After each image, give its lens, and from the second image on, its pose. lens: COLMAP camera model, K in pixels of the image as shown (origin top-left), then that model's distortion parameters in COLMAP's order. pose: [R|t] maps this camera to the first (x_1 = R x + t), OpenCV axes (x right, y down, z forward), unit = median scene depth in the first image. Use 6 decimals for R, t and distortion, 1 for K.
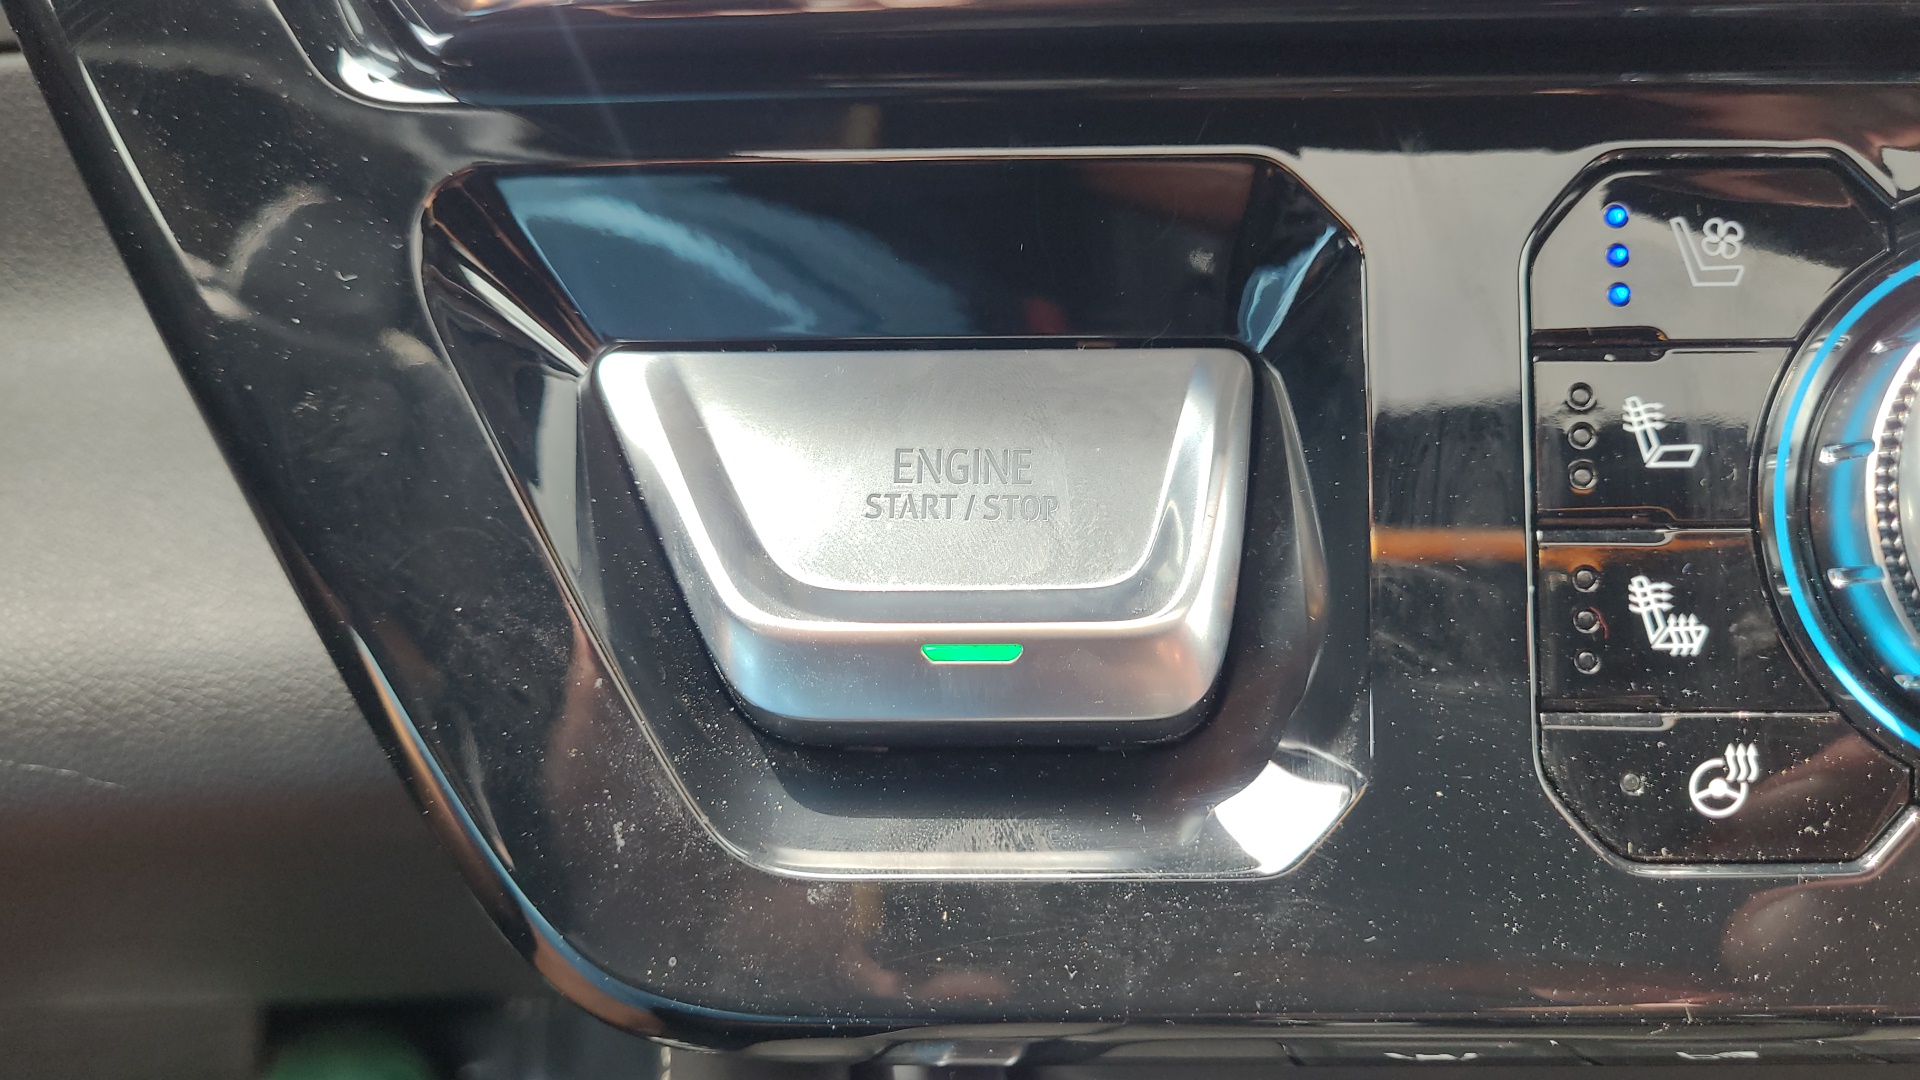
lens RADIAL K [[1463.7, 0, 960.0], [0, 1463.7, 540.0], [0, 0, 1]] dist [0.036650, -0.012726]
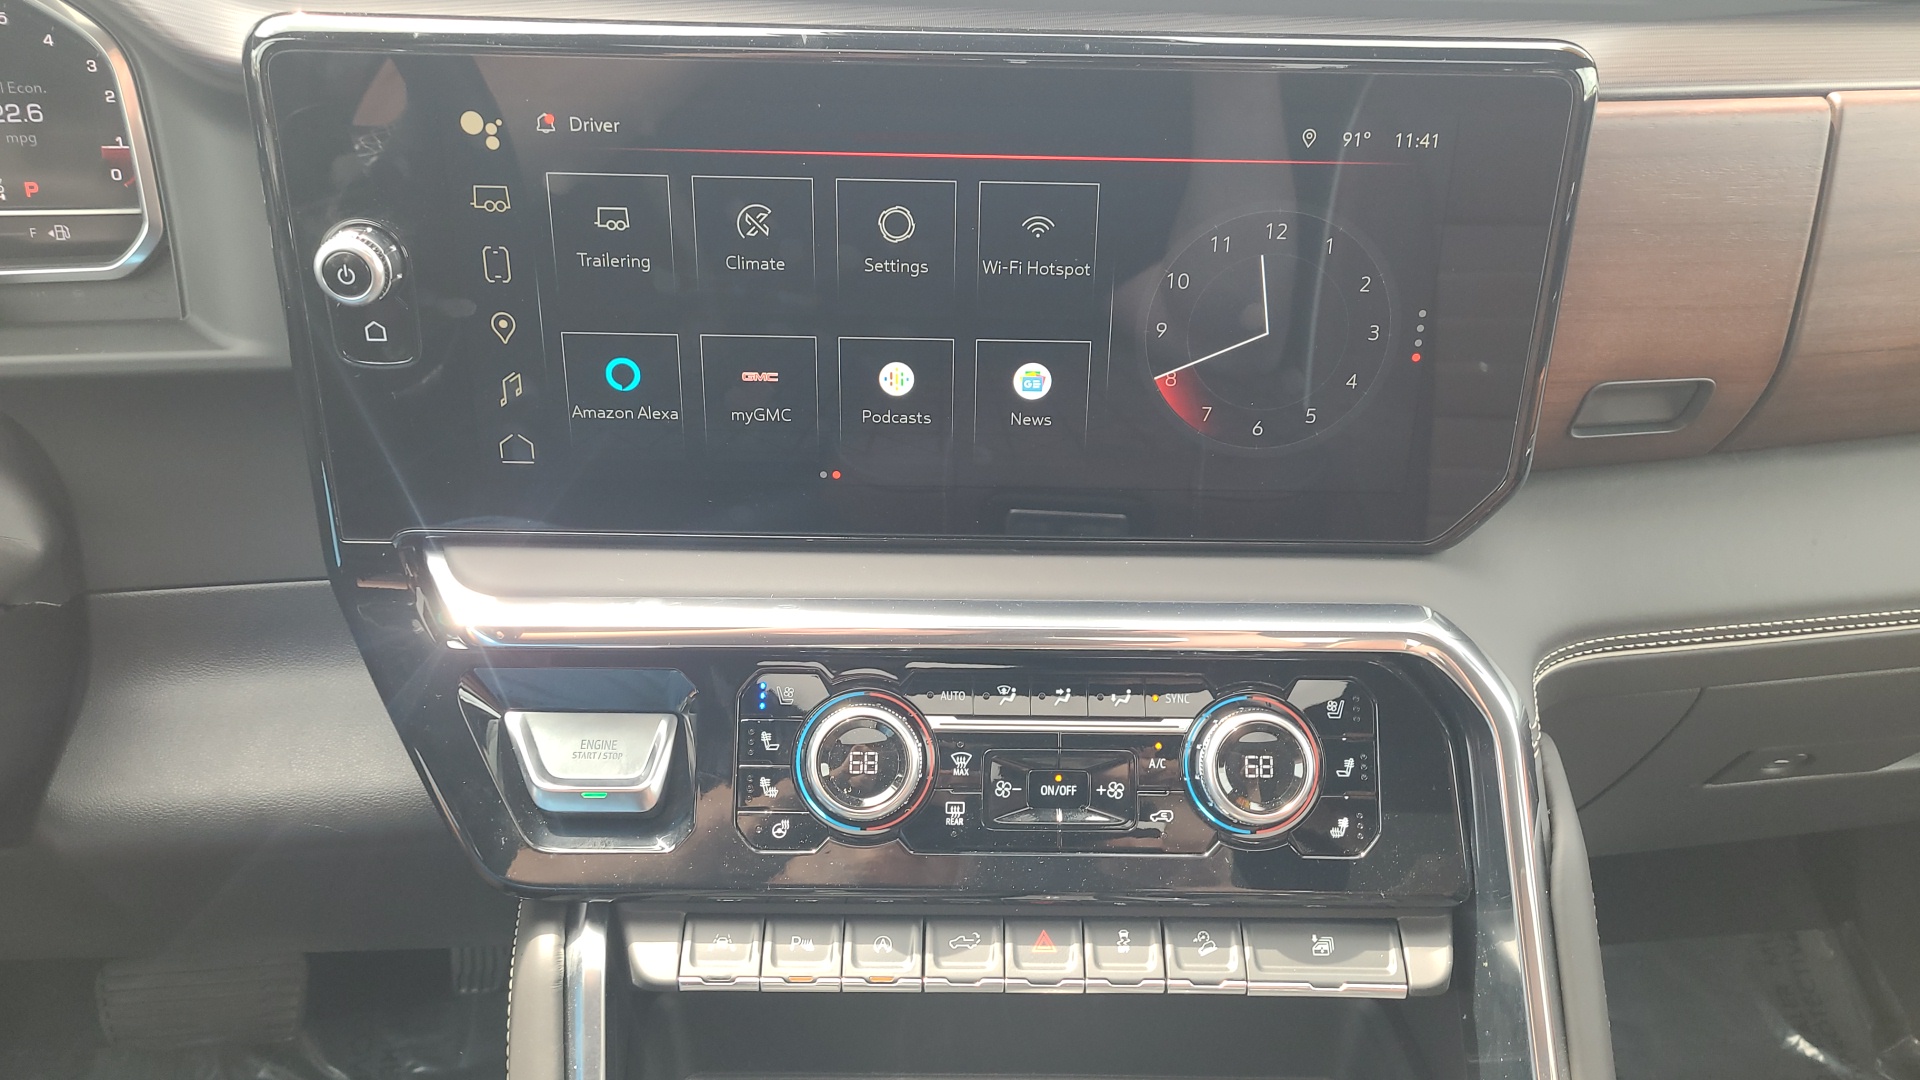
lens RADIAL K [[1503.5, 0, 960.0], [0, 1503.5, 540.0], [0, 0, 1]] dist [0.039488, -0.051594]
pose [[0.999922, 0.010111, -0.007369, 0.996737], [-0.010548, 0.998025, -0.061920, -0.360588], [0.006728, 0.061993, 0.998054, -3.034793]]
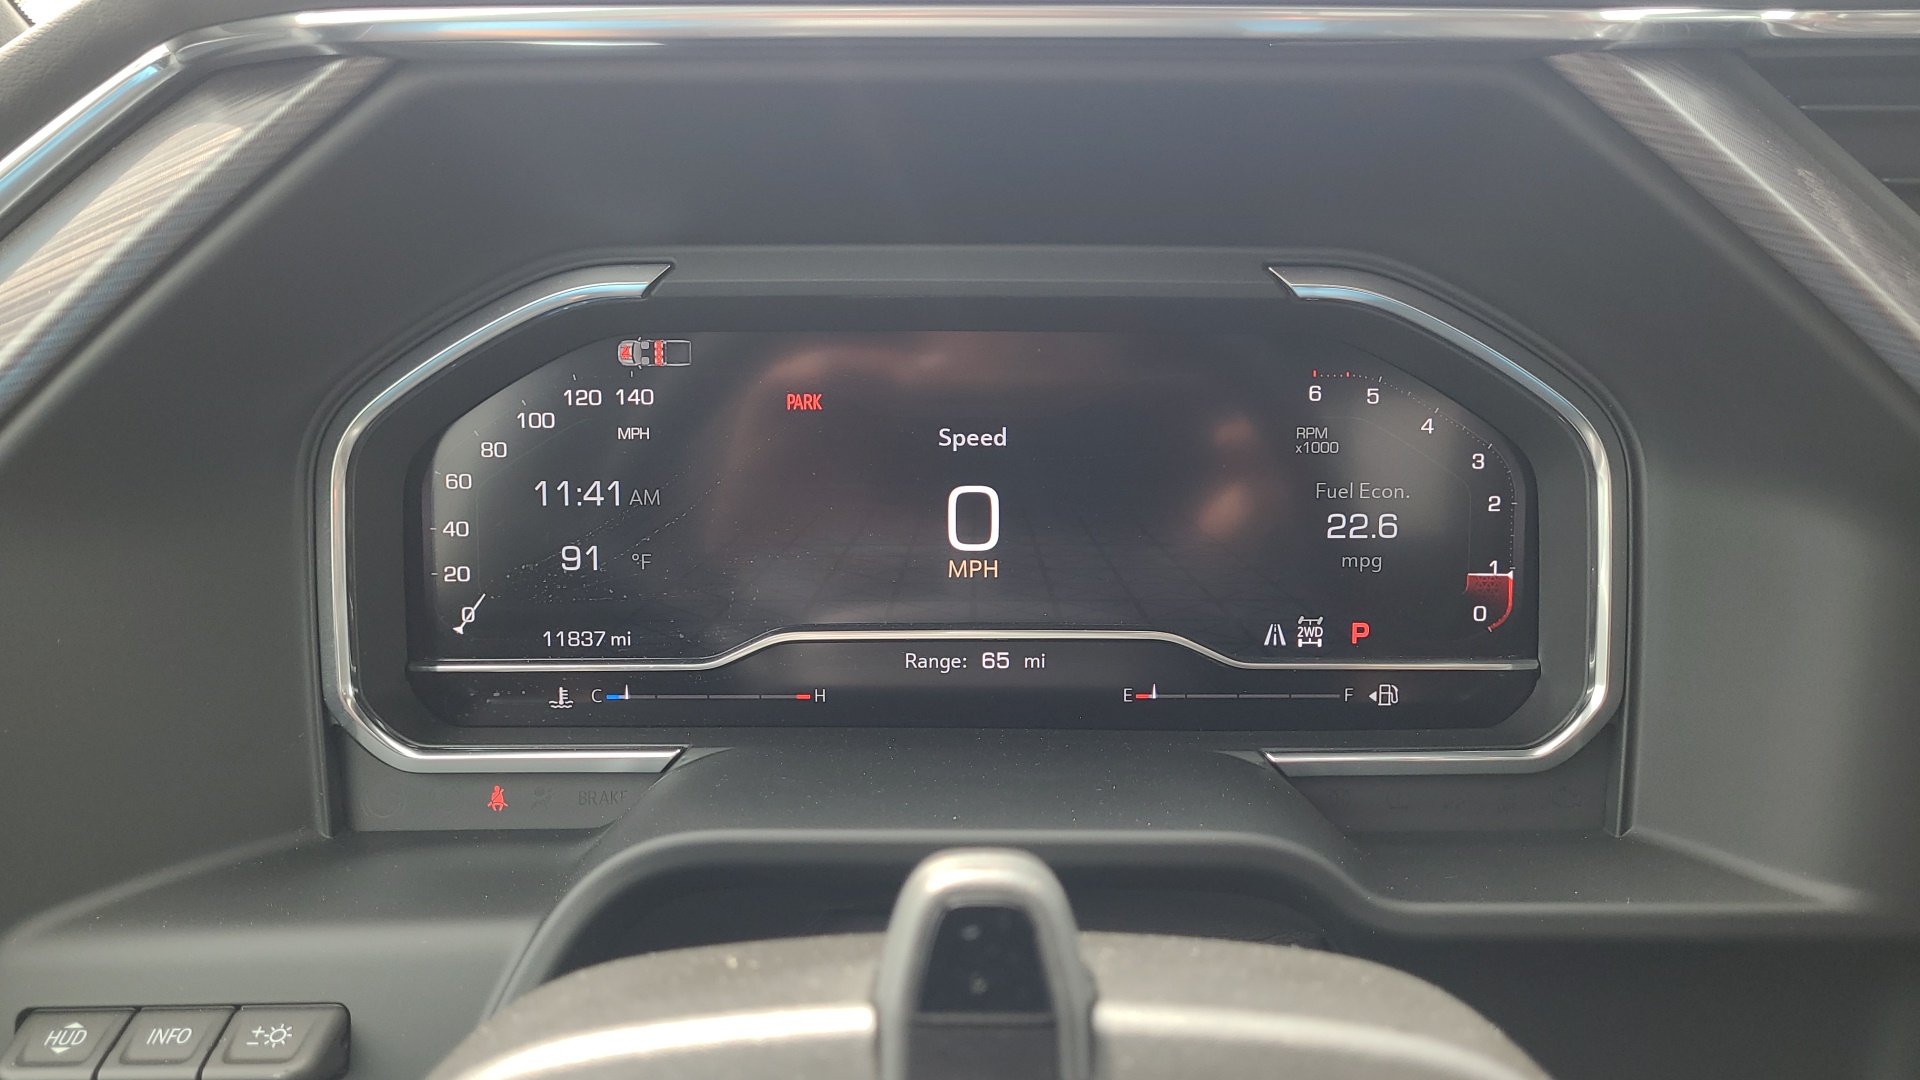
lens RADIAL K [[1463.7, 0, 960.0], [0, 1463.7, 540.0], [0, 0, 1]] dist [0.036650, -0.012726]
pose [[0.986861, 0.013767, -0.160981, -2.024769], [-0.066127, 0.943507, -0.324687, -0.785994], [0.147417, 0.331066, 0.932021, -1.654317]]
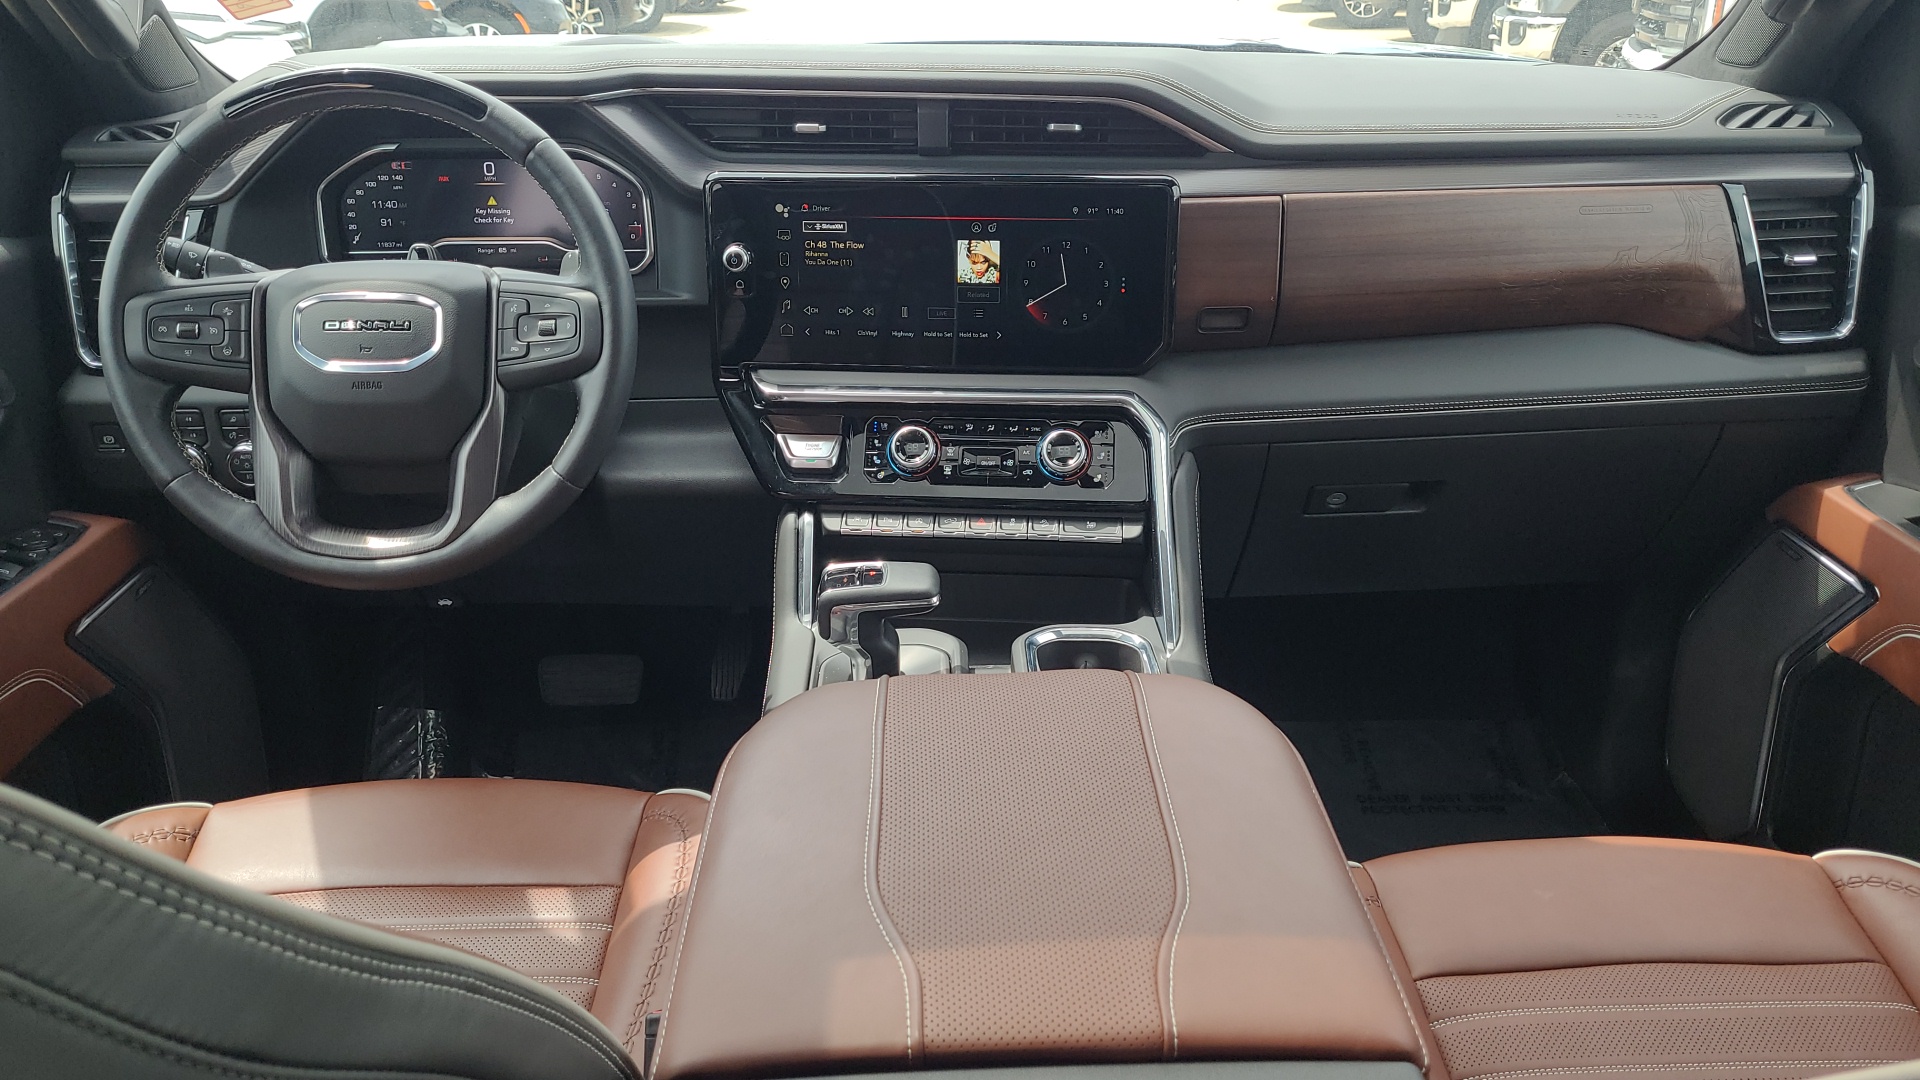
lens RADIAL K [[1463.7, 0, 960.0], [0, 1463.7, 540.0], [0, 0, 1]] dist [0.036650, -0.012726]
pose [[0.992954, 0.023516, -0.116141, 2.214890], [-0.043050, 0.984731, -0.168674, 2.263087], [0.110401, 0.172486, 0.978806, -8.696046]]
